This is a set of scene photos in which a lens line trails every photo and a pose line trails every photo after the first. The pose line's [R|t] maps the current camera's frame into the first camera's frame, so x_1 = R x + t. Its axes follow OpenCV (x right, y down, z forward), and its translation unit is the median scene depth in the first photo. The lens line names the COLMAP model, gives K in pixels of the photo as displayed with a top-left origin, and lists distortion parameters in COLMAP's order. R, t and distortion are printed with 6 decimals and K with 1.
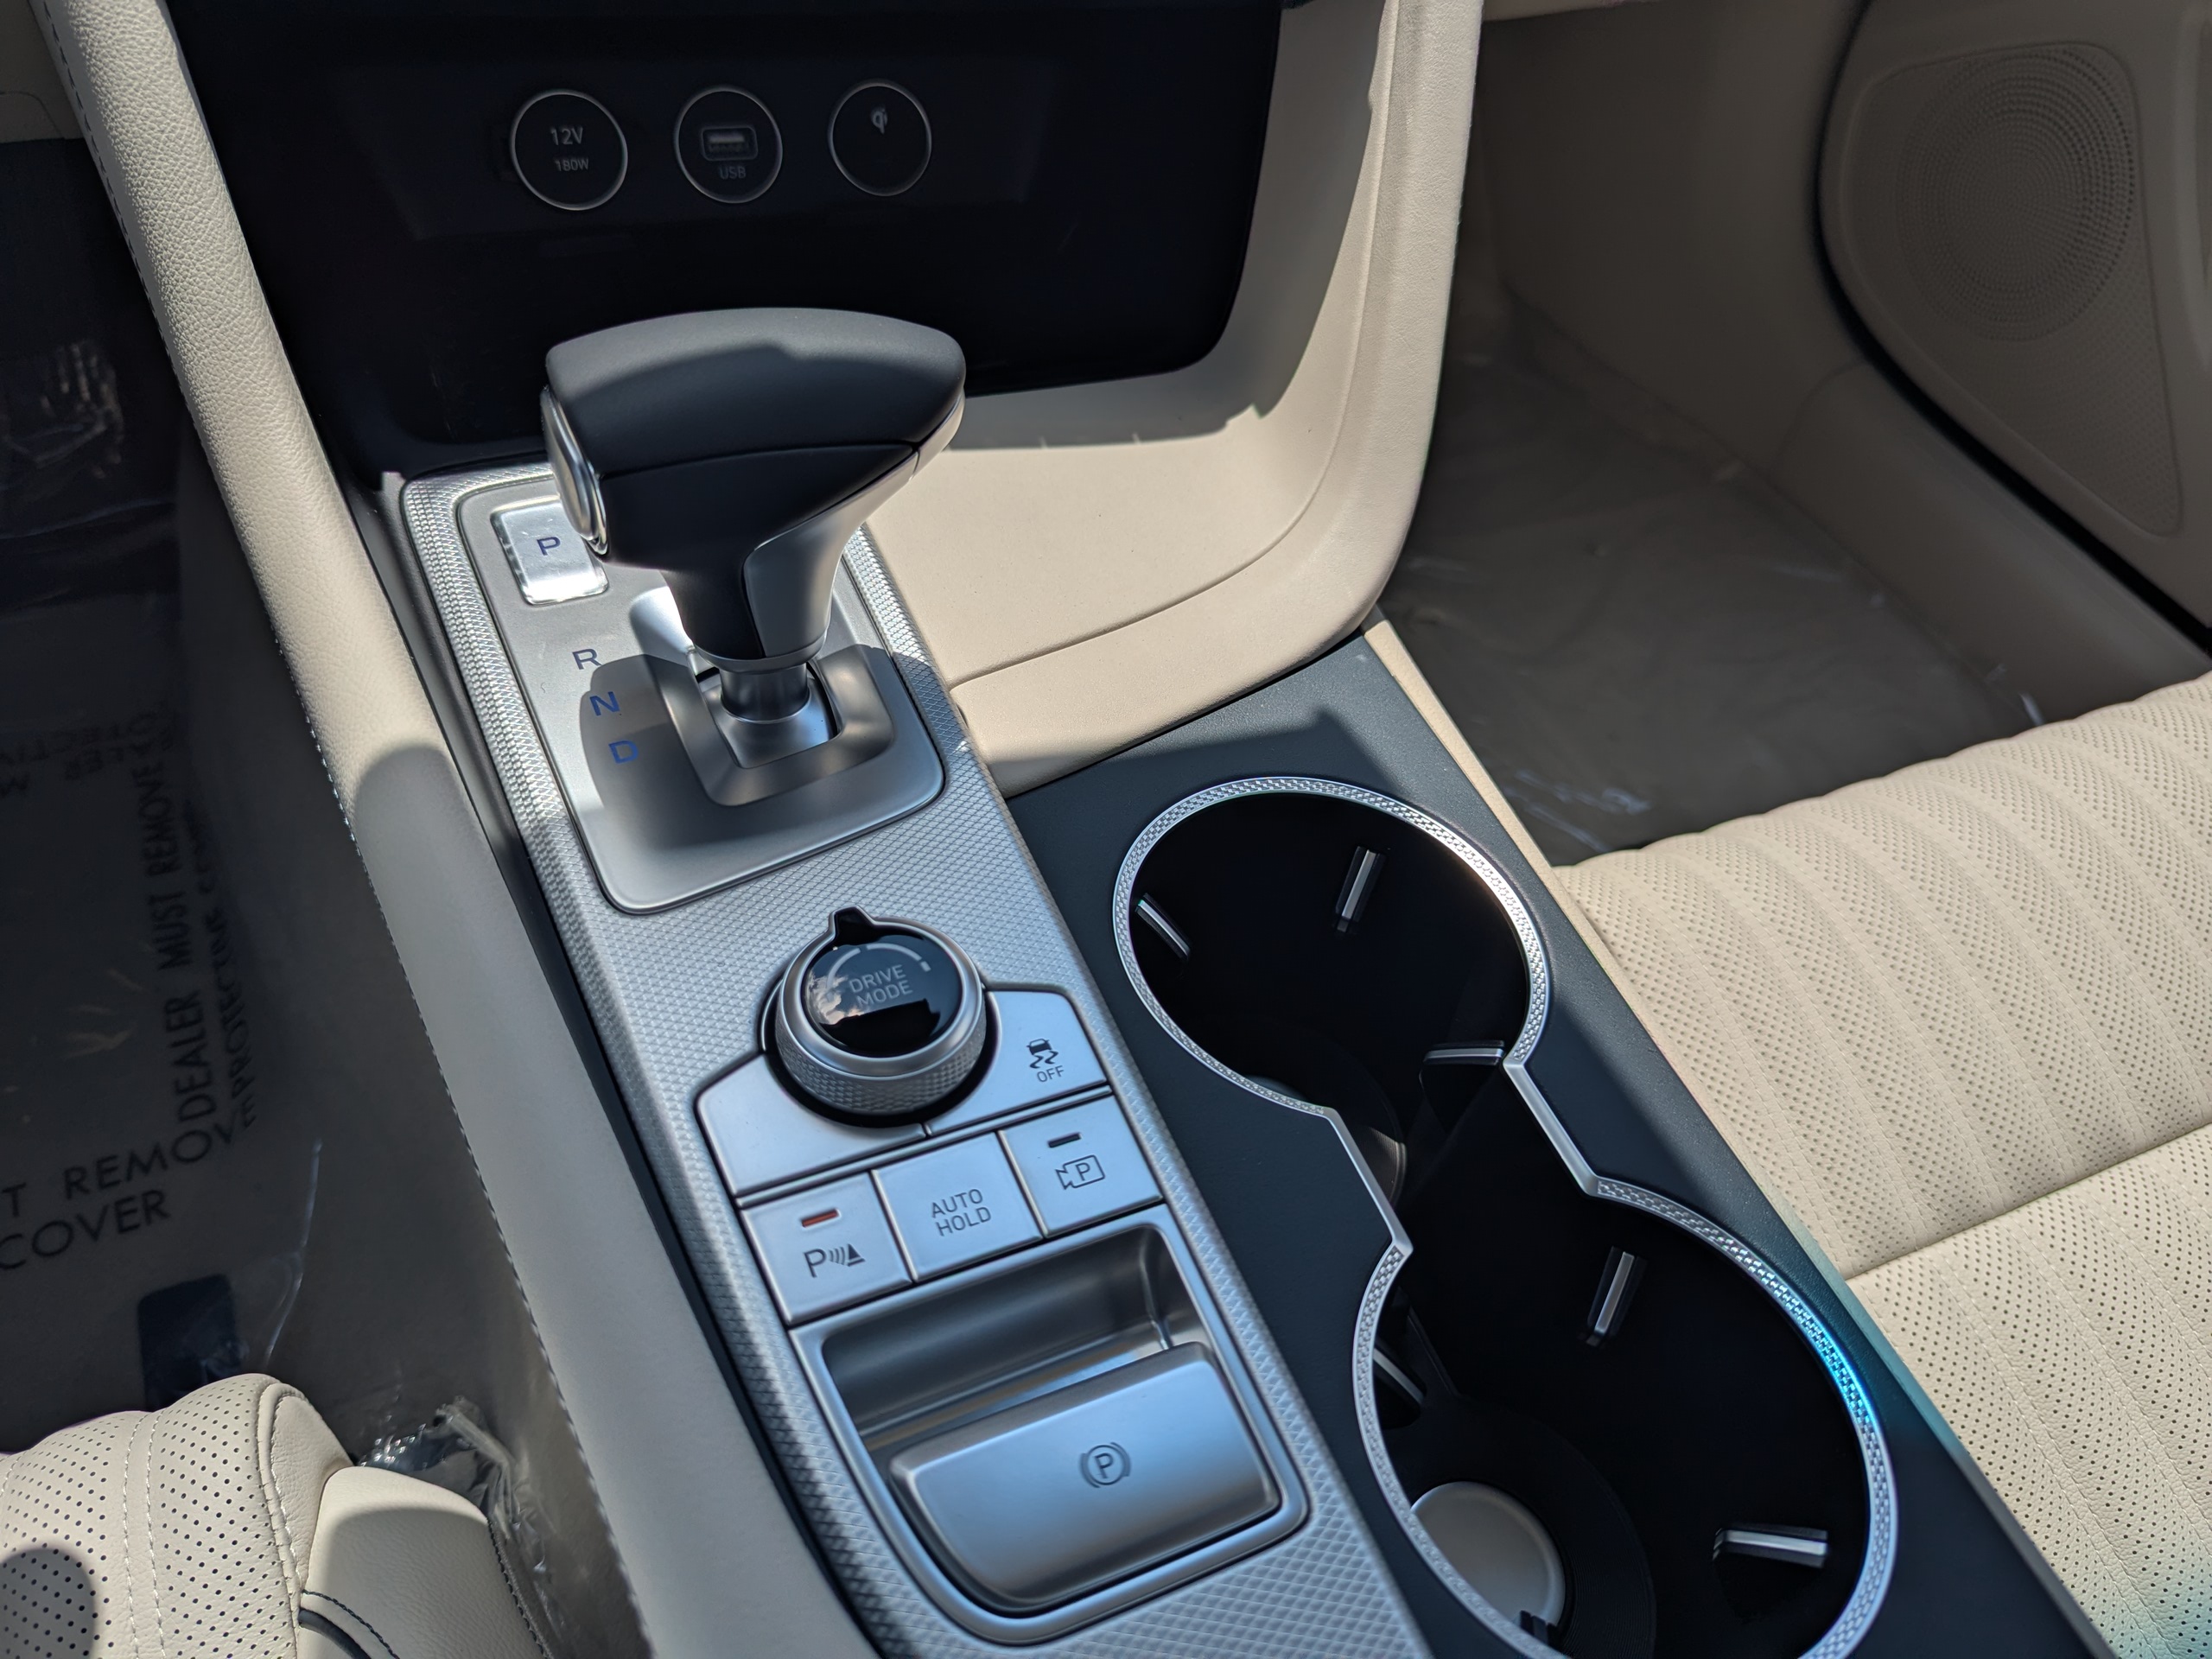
lens RADIAL K [[1588.0, 0, 1106.0], [0, 1588.0, 829.5], [0, 0, 1]] dist [-0.007191, -0.007174]
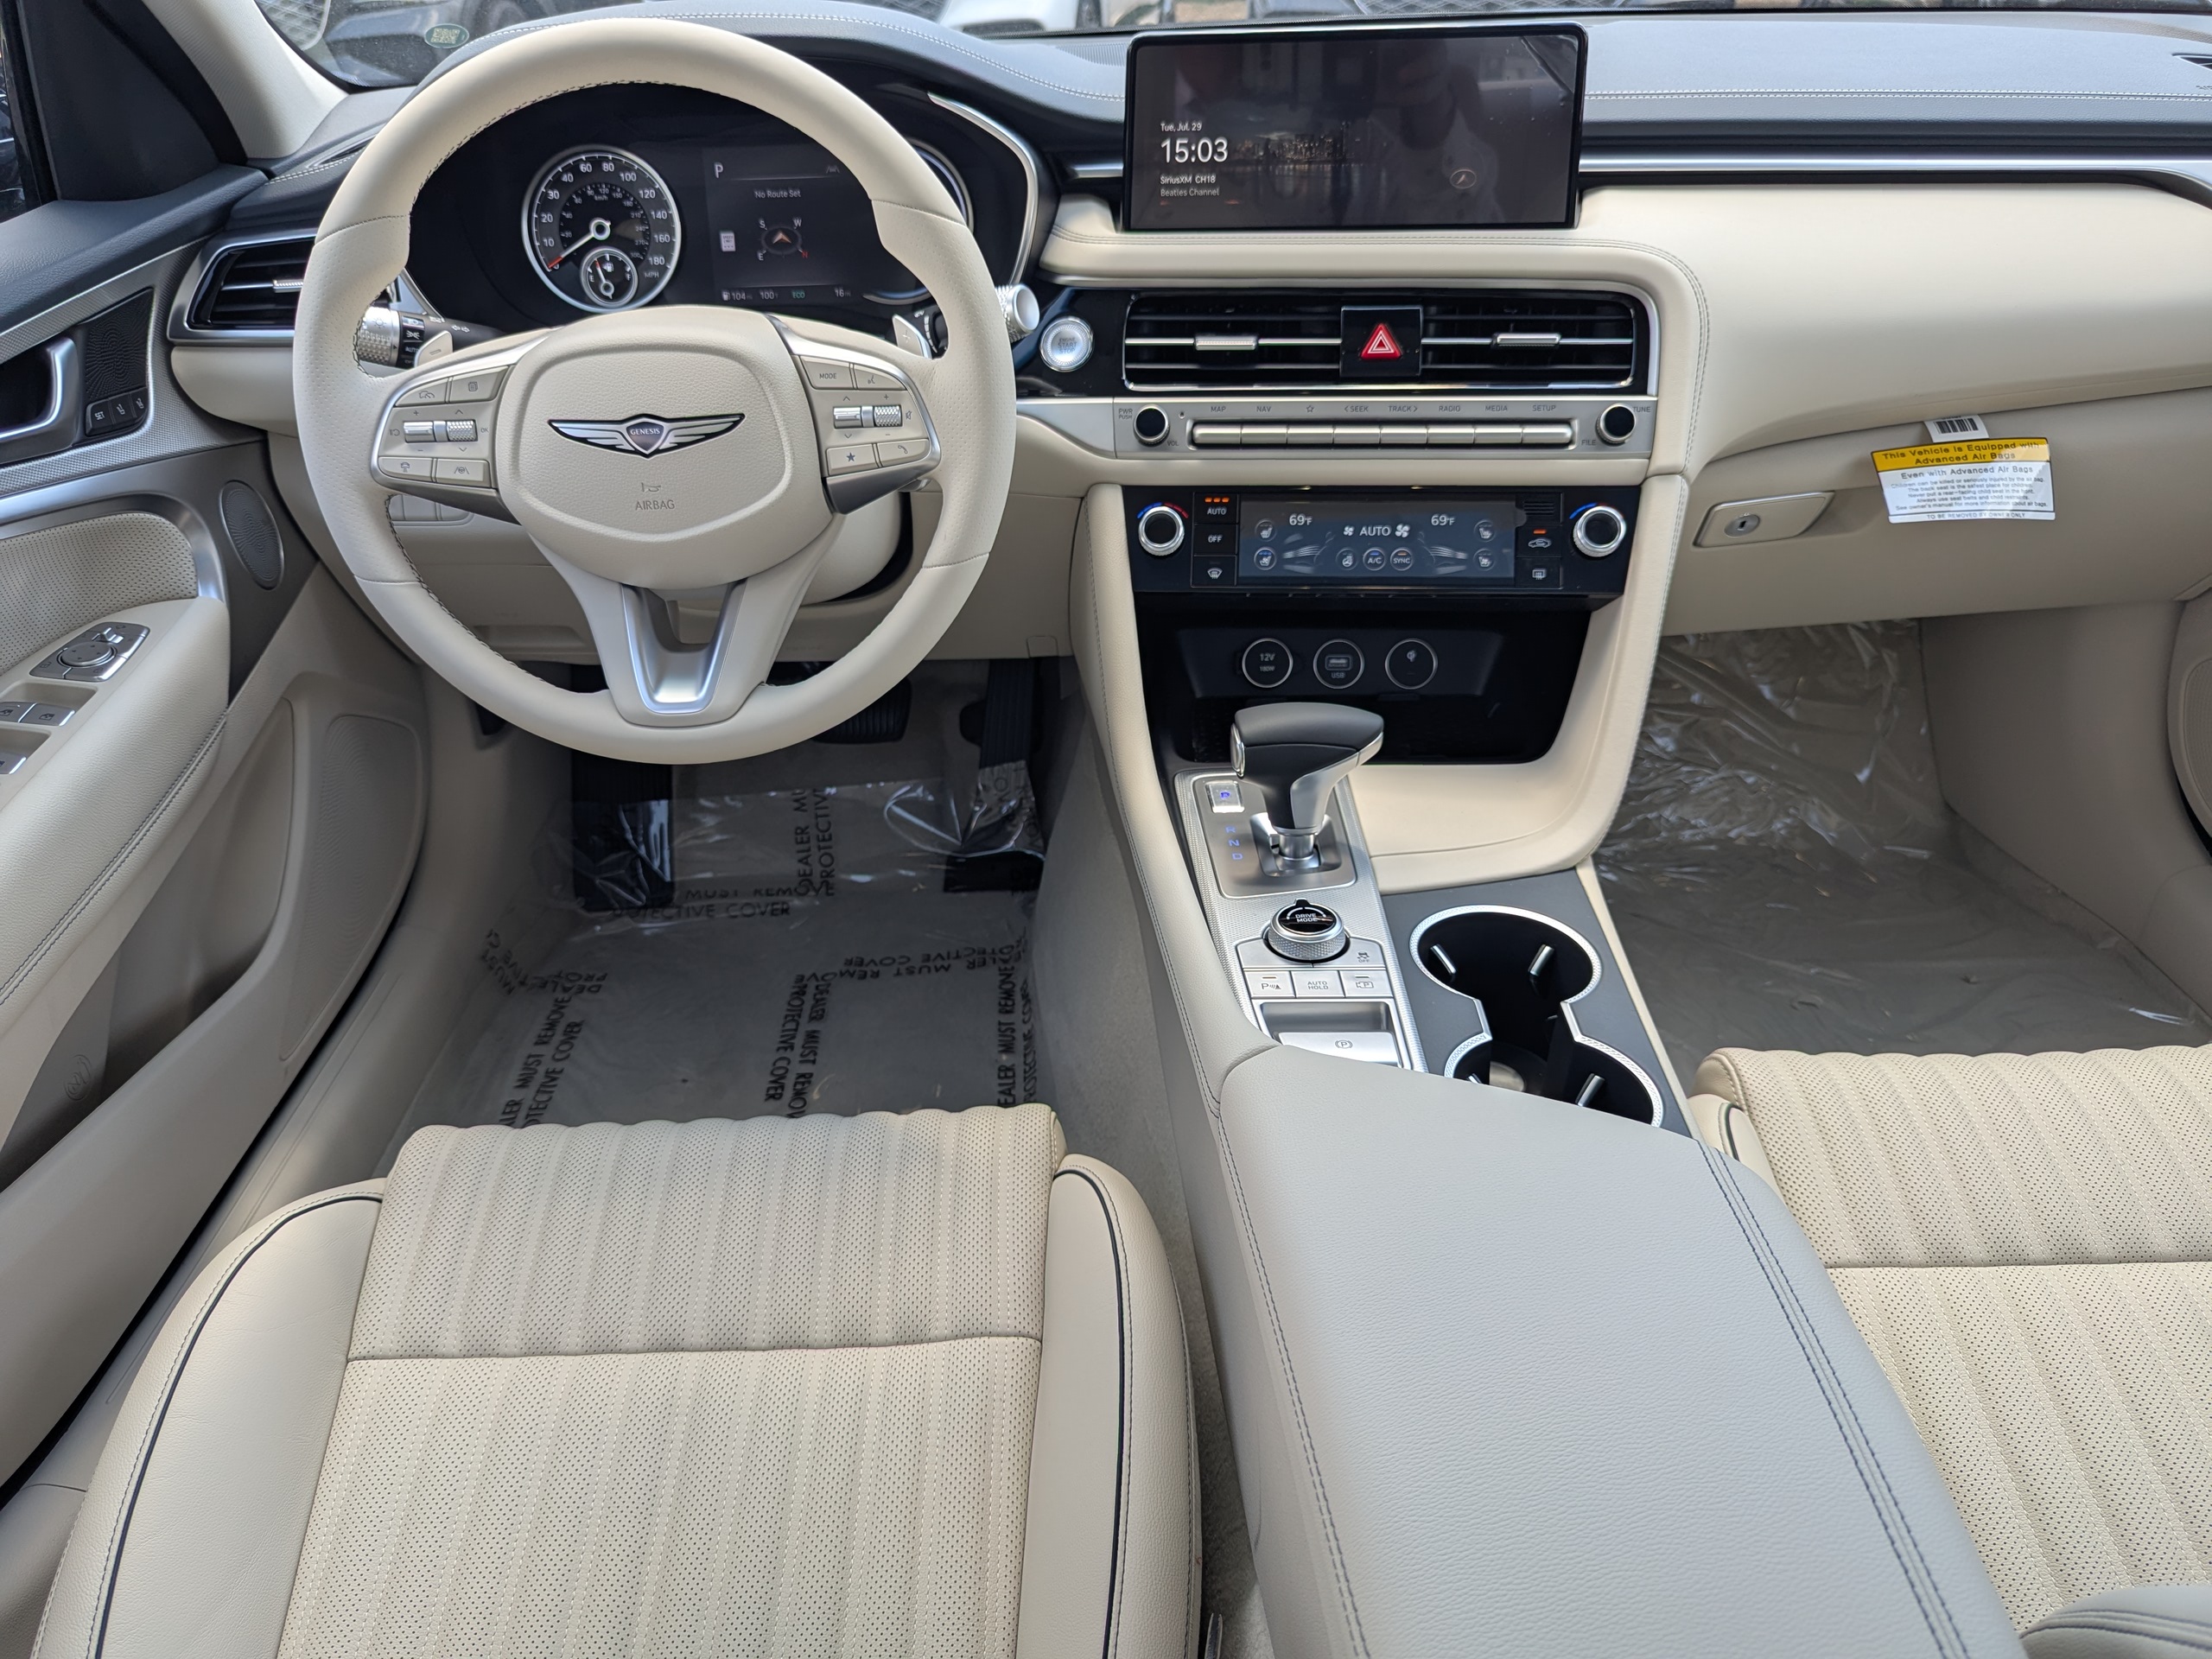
lens RADIAL K [[1588.0, 0, 1106.0], [0, 1588.0, 829.5], [0, 0, 1]] dist [-0.007191, -0.007174]
pose [[0.906818, 0.065552, -0.416394, 0.480713], [-0.202093, 0.934511, -0.292998, 0.588307], [0.369918, 0.349846, 0.860679, -1.112238]]
